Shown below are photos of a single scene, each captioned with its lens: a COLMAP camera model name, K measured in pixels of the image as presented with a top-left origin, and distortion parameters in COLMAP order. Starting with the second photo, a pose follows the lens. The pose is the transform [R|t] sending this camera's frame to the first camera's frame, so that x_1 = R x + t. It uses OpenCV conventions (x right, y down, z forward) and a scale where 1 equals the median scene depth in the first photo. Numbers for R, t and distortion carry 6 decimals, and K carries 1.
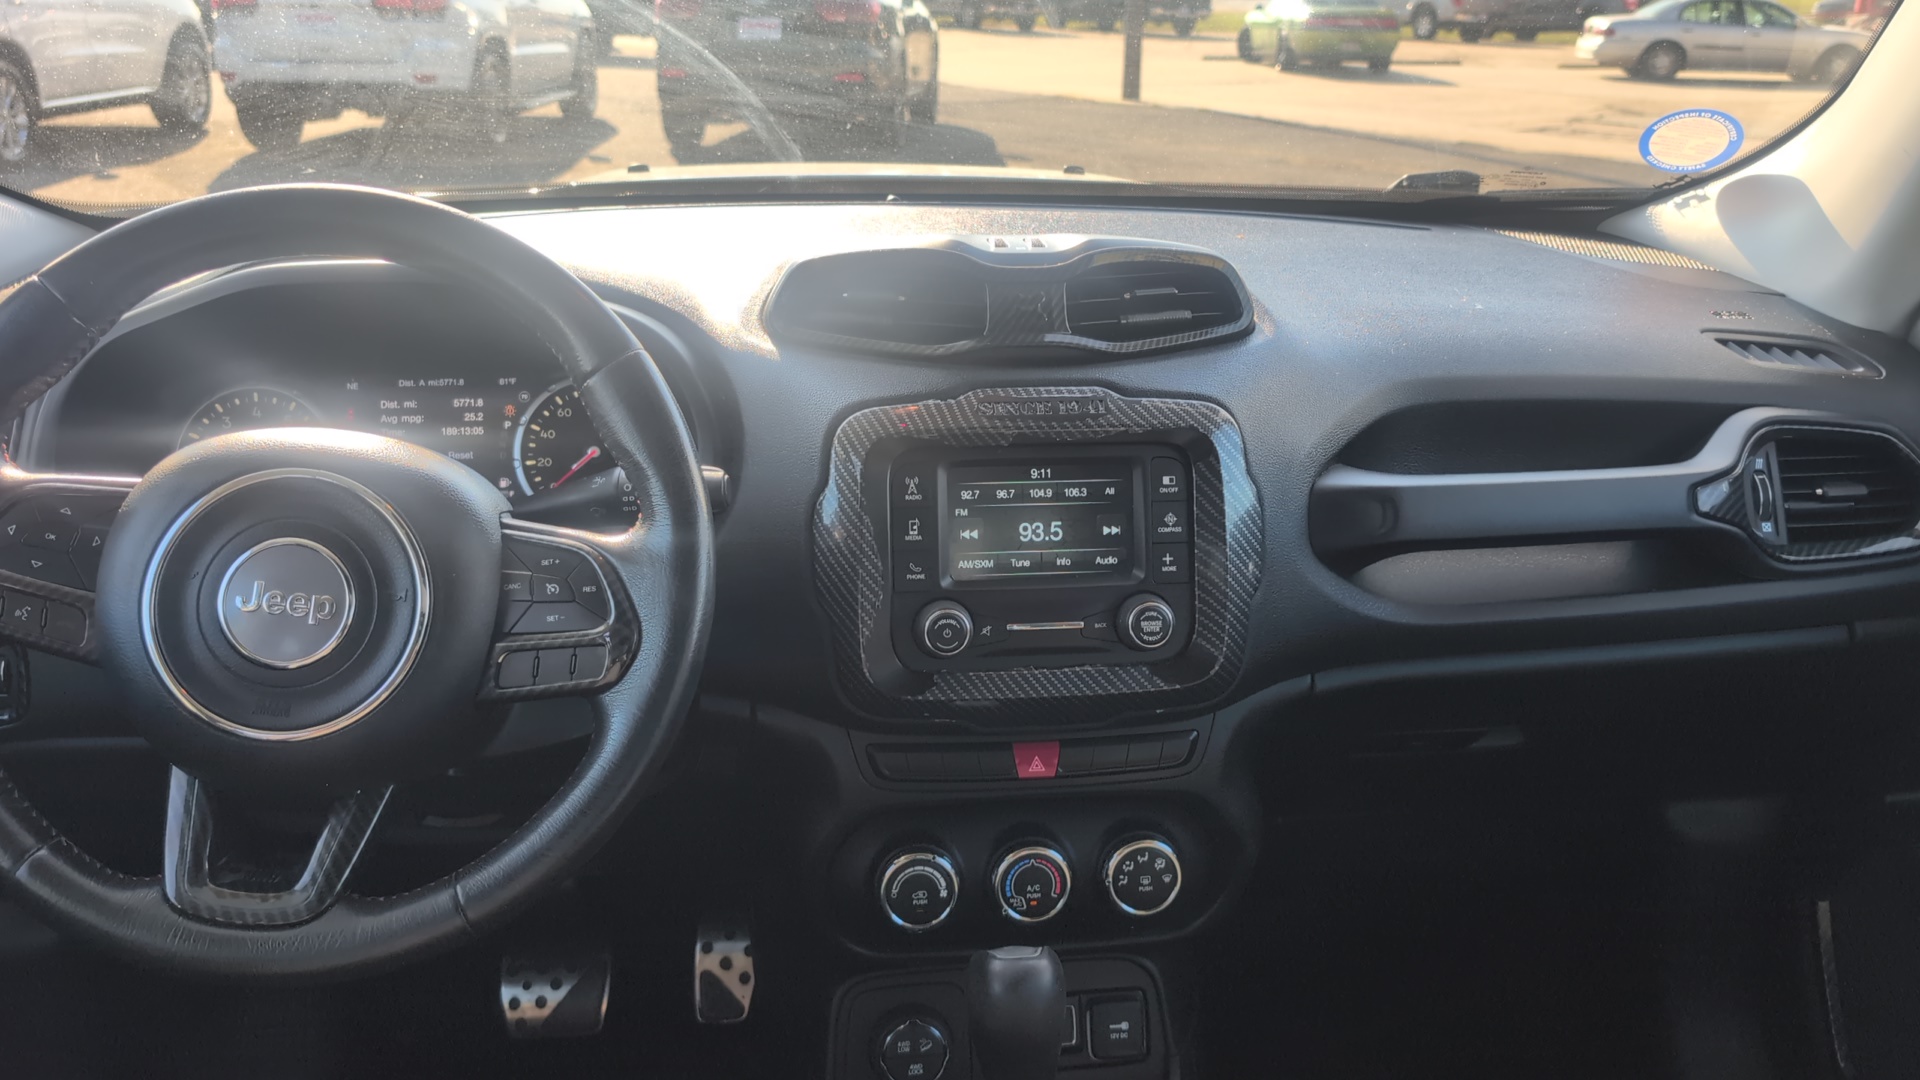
lens RADIAL K [[1617.4, 0, 971.2], [0, 1617.4, 539.8], [0, 0, 1]] dist [0.072976, -0.177078]
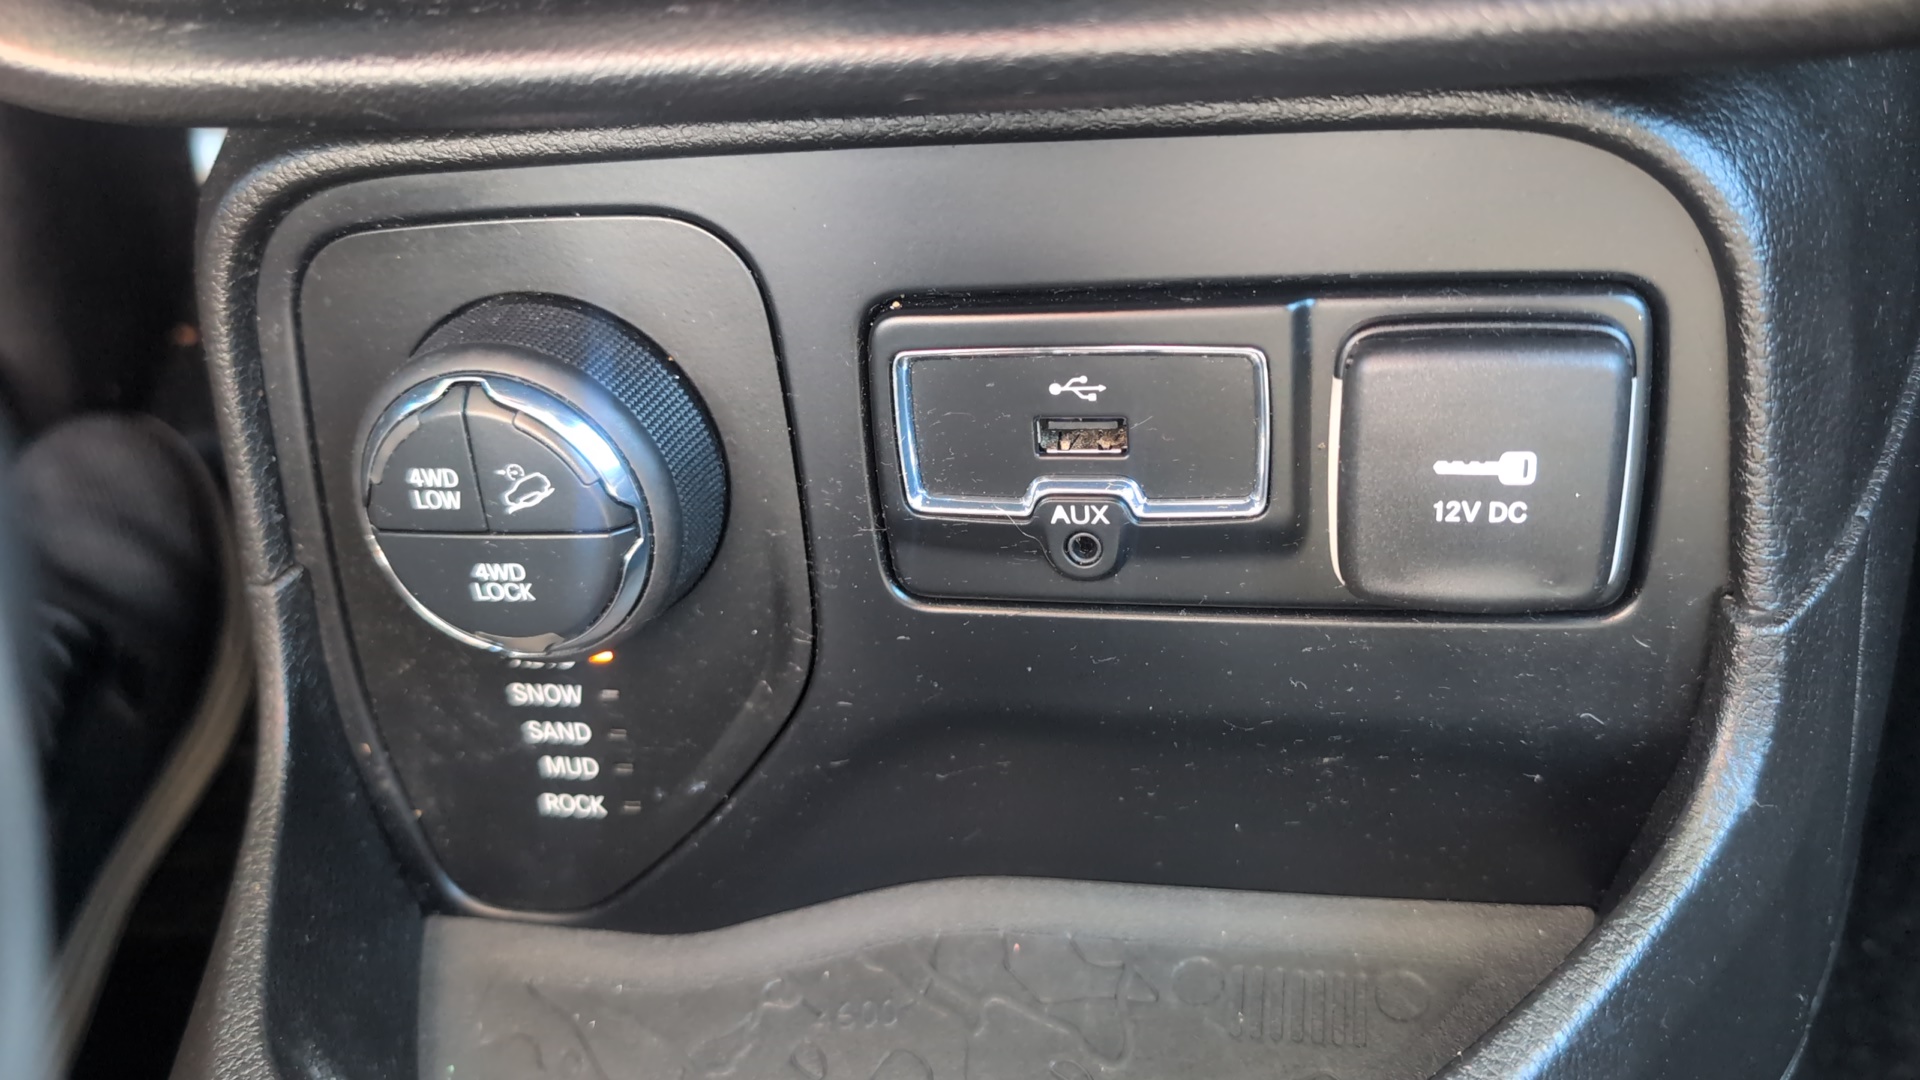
lens RADIAL K [[1603.9, 0, 968.1], [0, 1603.9, 537.1], [0, 0, 1]] dist [0.006892, -0.003677]
pose [[0.941149, 0.118642, -0.316486, 0.107753], [0.056193, 0.868412, 0.492649, 0.235974], [0.333289, -0.481441, 0.810638, 0.932509]]
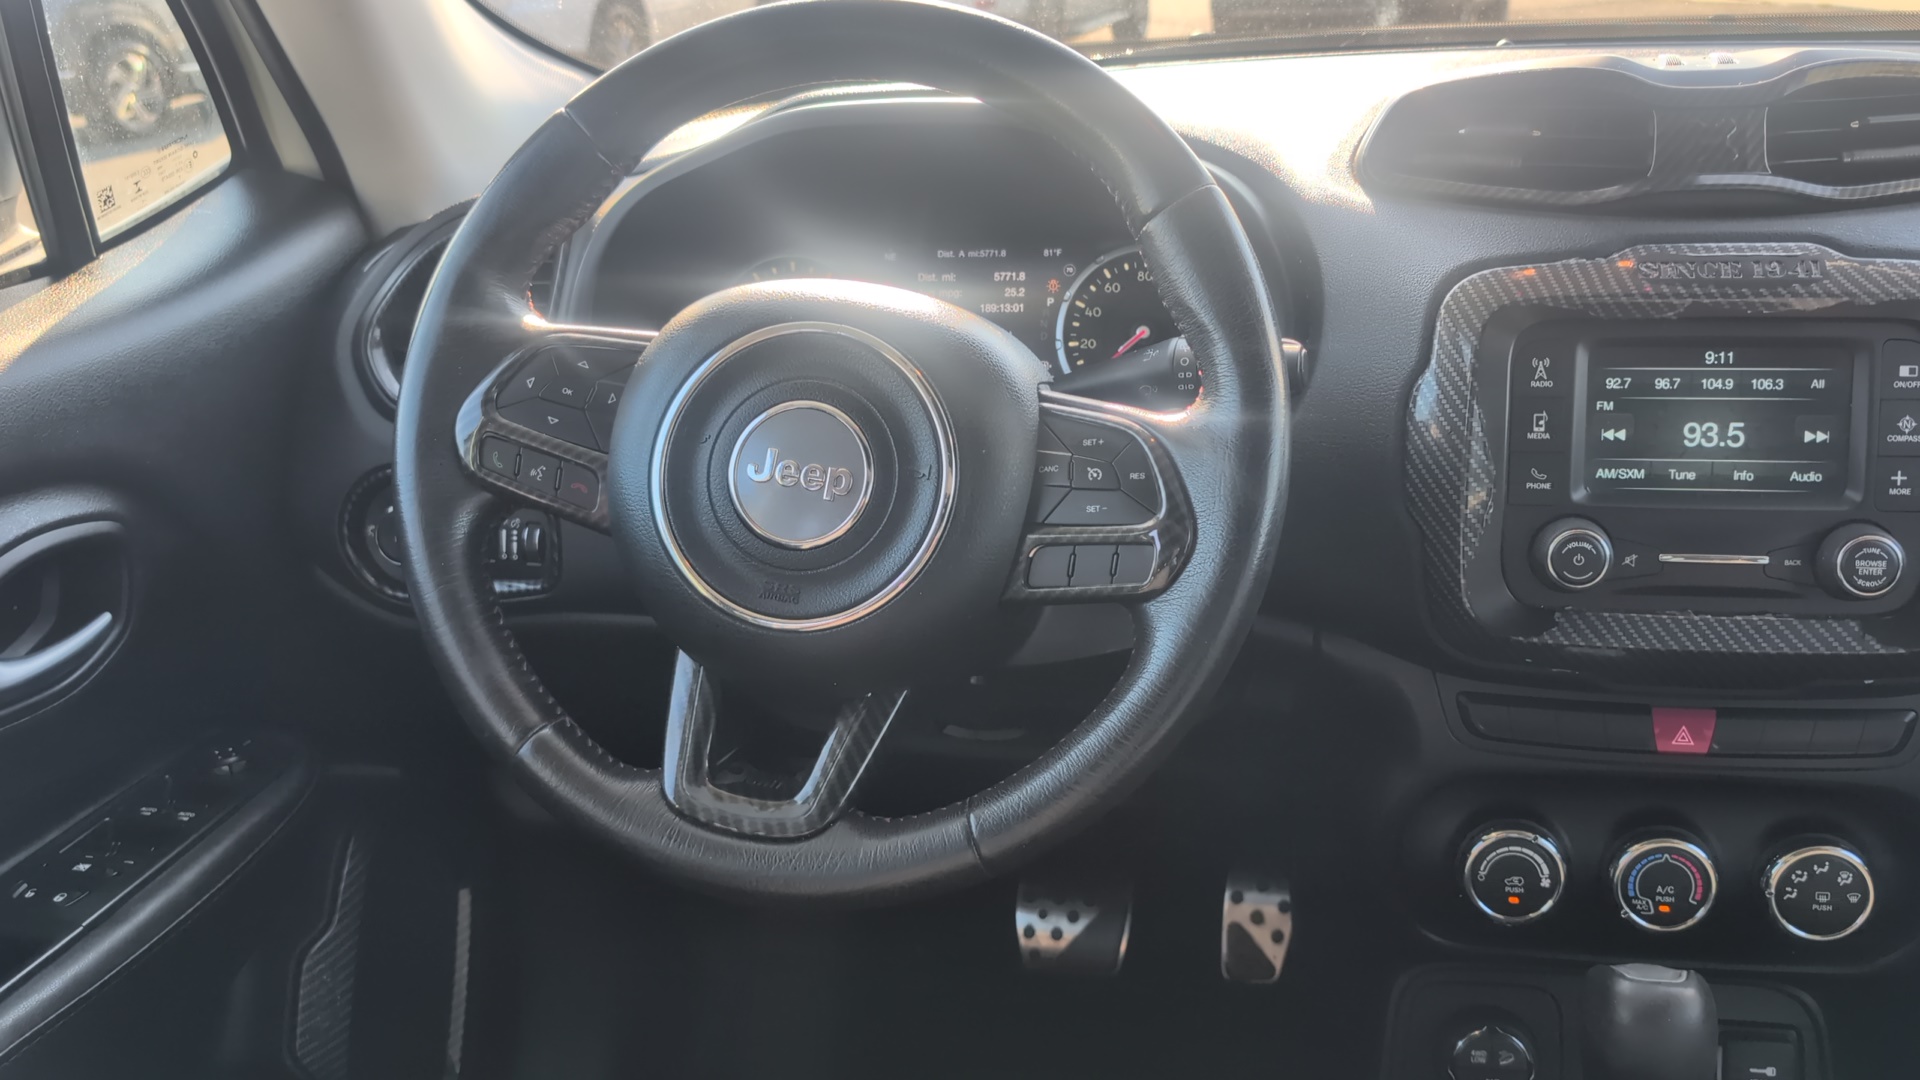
lens RADIAL K [[1603.9, 0, 968.1], [0, 1603.9, 537.1], [0, 0, 1]] dist [0.006892, -0.003677]
pose [[0.946908, 0.055857, -0.316614, -0.047905], [-0.042560, 0.997903, 0.048763, 0.021320], [0.318674, -0.032699, 0.947300, 0.168545]]
